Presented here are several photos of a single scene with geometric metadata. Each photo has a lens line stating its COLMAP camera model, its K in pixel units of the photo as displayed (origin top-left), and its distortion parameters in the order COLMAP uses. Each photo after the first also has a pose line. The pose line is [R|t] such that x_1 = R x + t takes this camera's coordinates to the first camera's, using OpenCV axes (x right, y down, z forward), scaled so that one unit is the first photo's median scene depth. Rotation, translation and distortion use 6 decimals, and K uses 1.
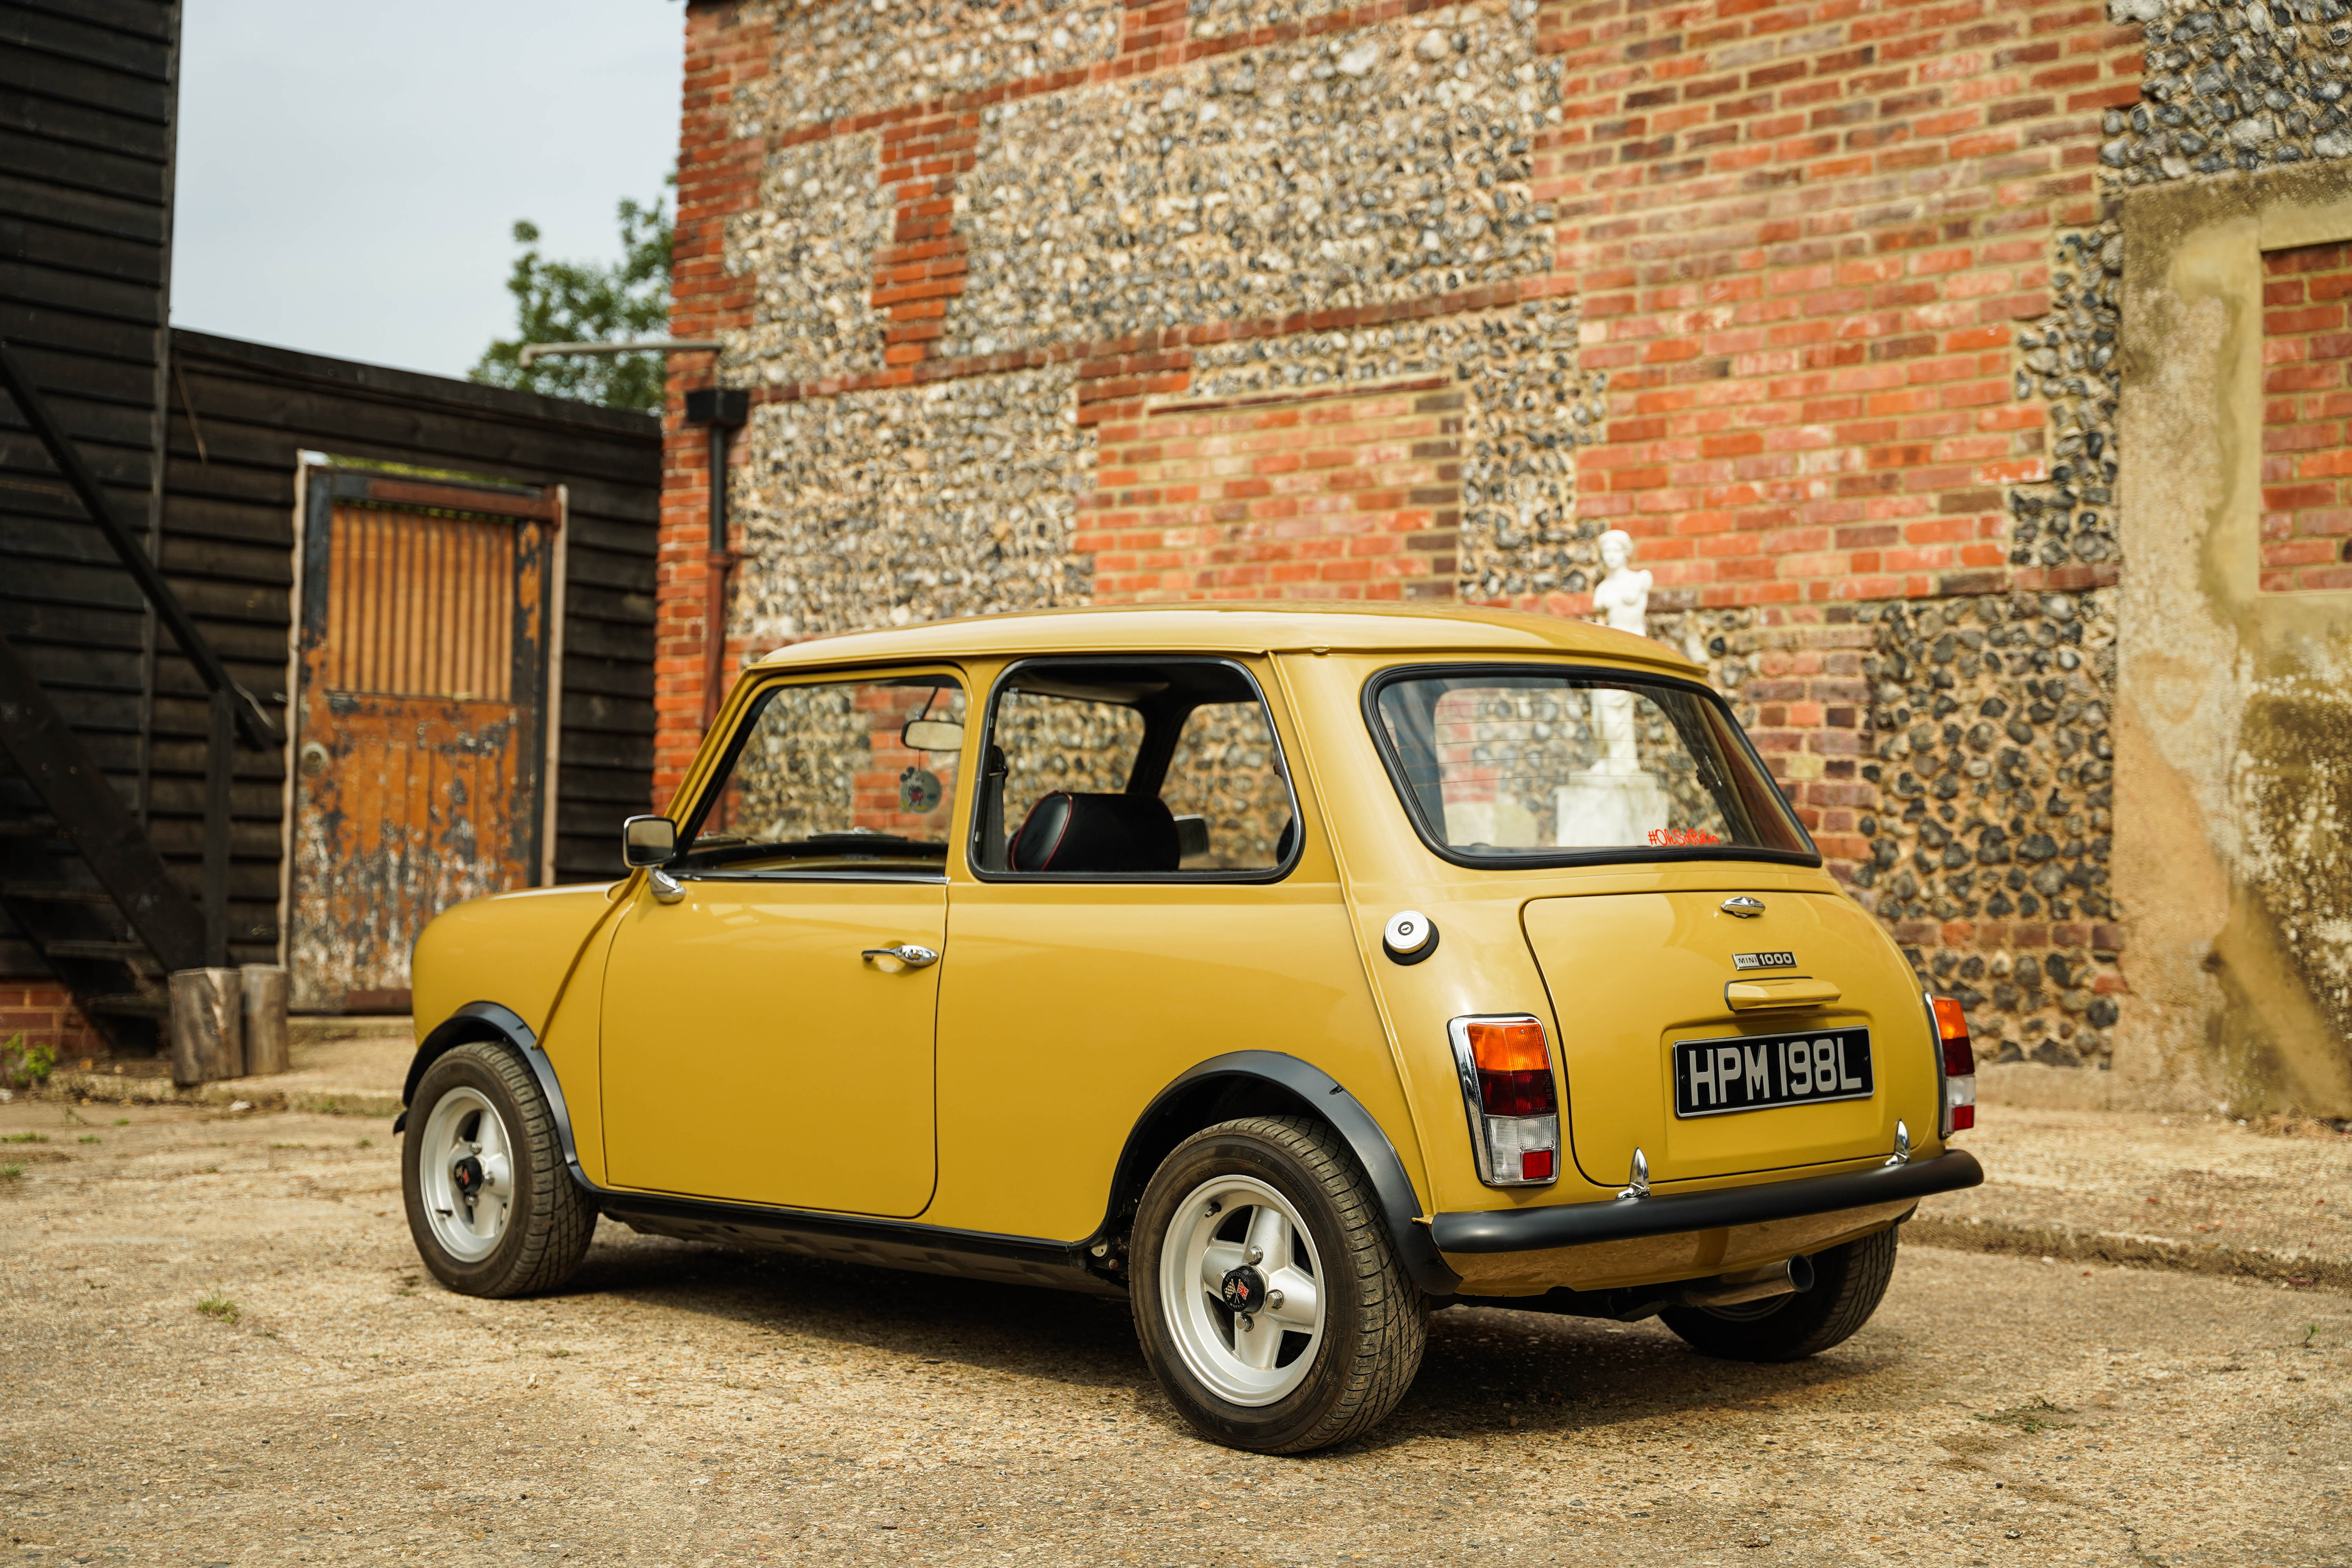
lens RADIAL K [[3145.0, 0, 1176.0], [0, 3145.0, 784.0], [0, 0, 1]] dist [-0.001143, 0.009727]
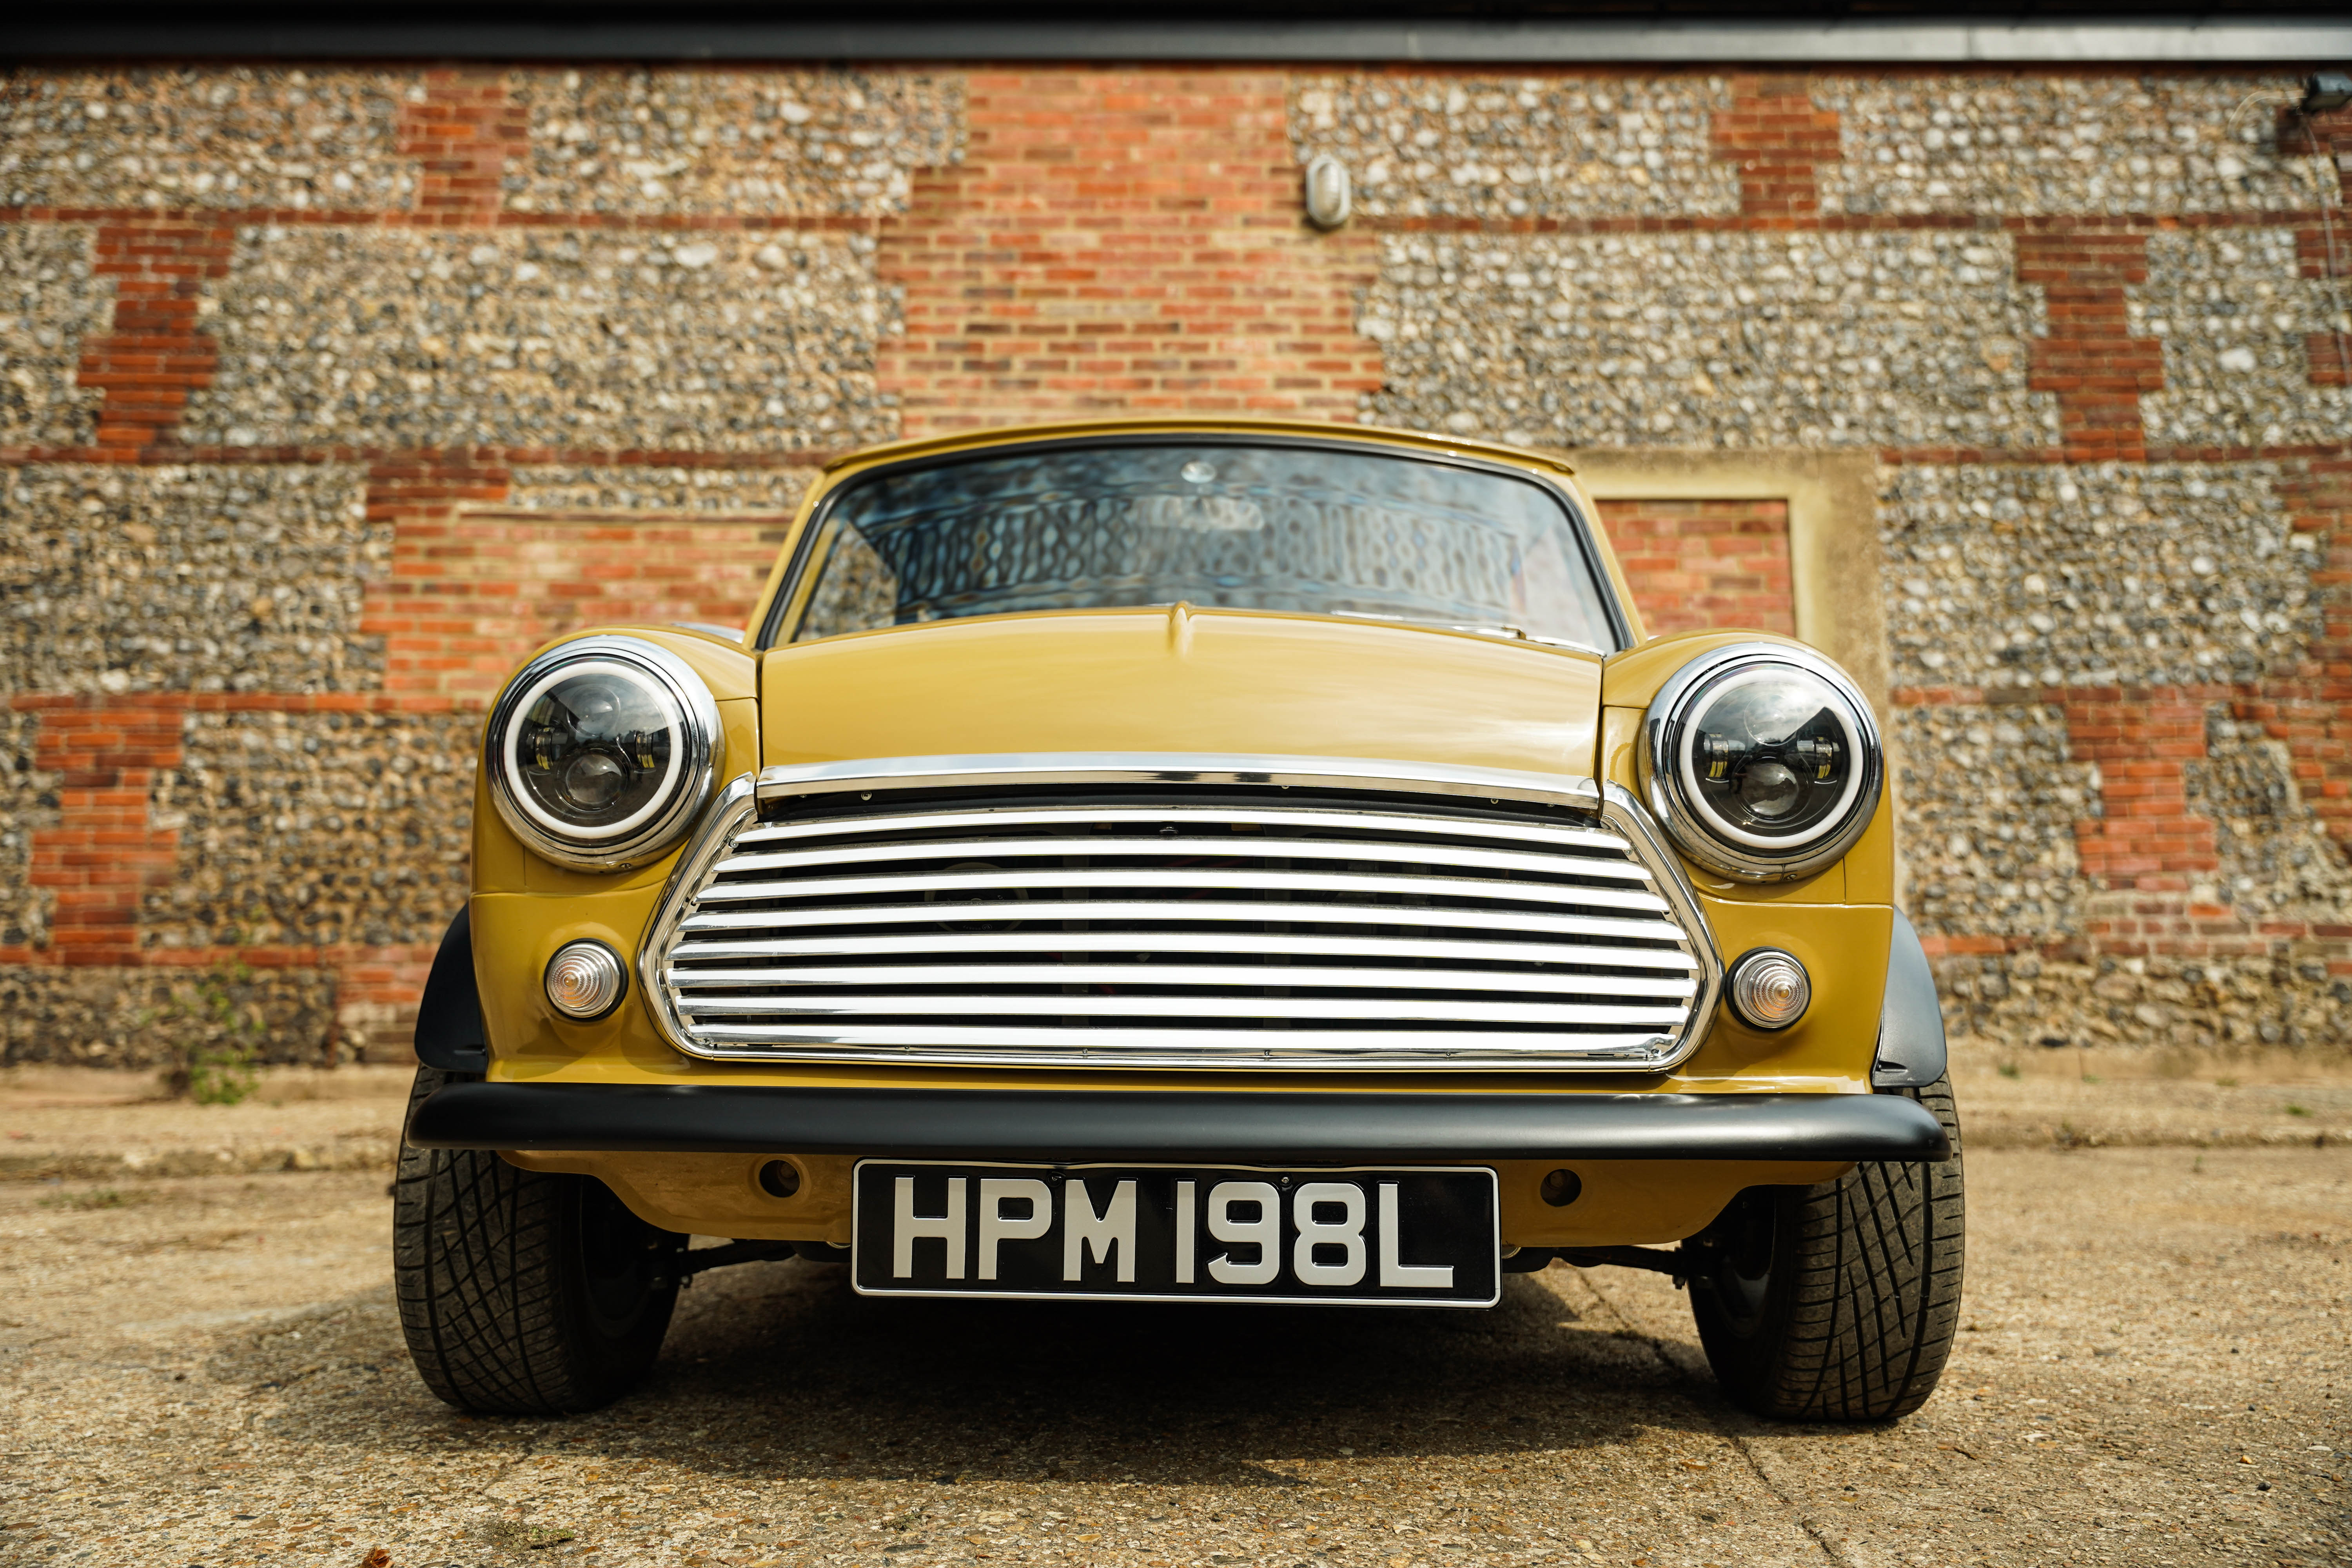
lens RADIAL K [[1826.0, 0, 1176.0], [0, 1826.0, 784.0], [0, 0, 1]] dist [0.008550, -0.003172]
pose [[0.716041, 0.075873, 0.693922, -0.301250], [-0.001093, 0.994196, -0.107577, 0.052845], [-0.698057, 0.076271, 0.711969, 0.400759]]
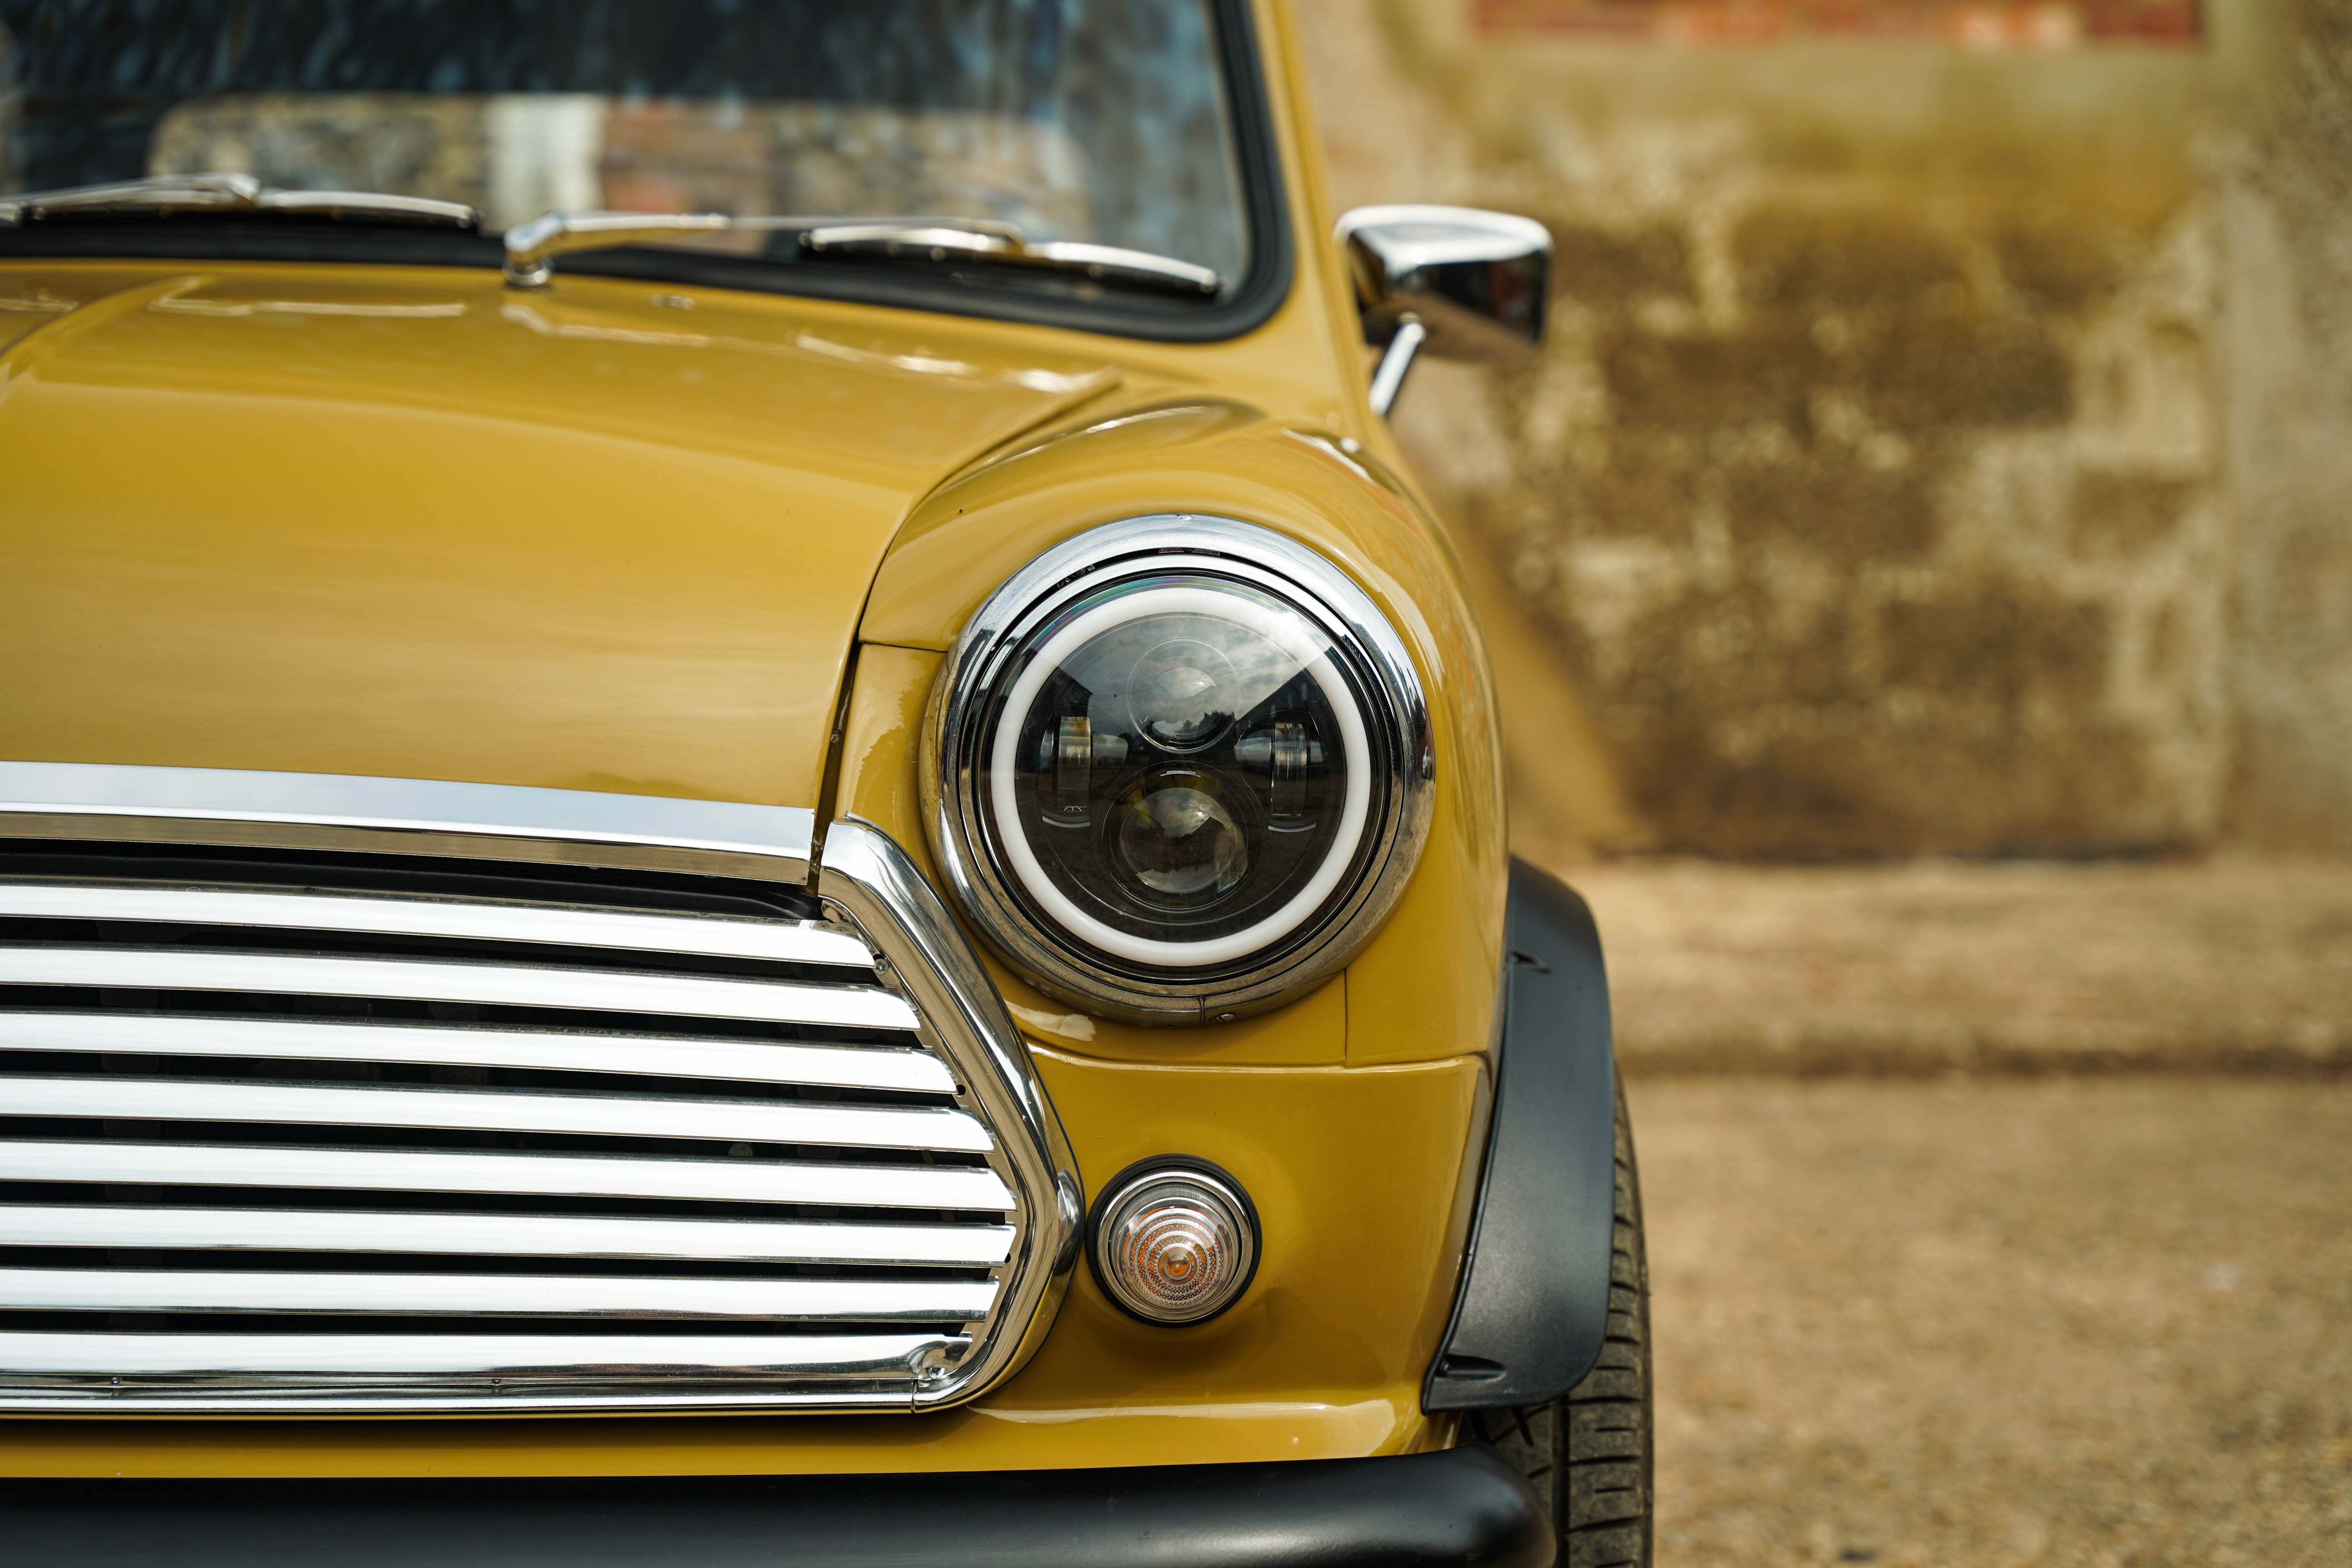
lens RADIAL K [[4315.1, 0, 1176.0], [0, 4315.1, 784.0], [0, 0, 1]] dist [0.047760, 0.065251]
pose [[0.685158, -0.046268, 0.726923, -0.284783], [-0.009695, 0.997313, 0.072616, 0.022415], [-0.728330, -0.056801, 0.682868, 0.358013]]
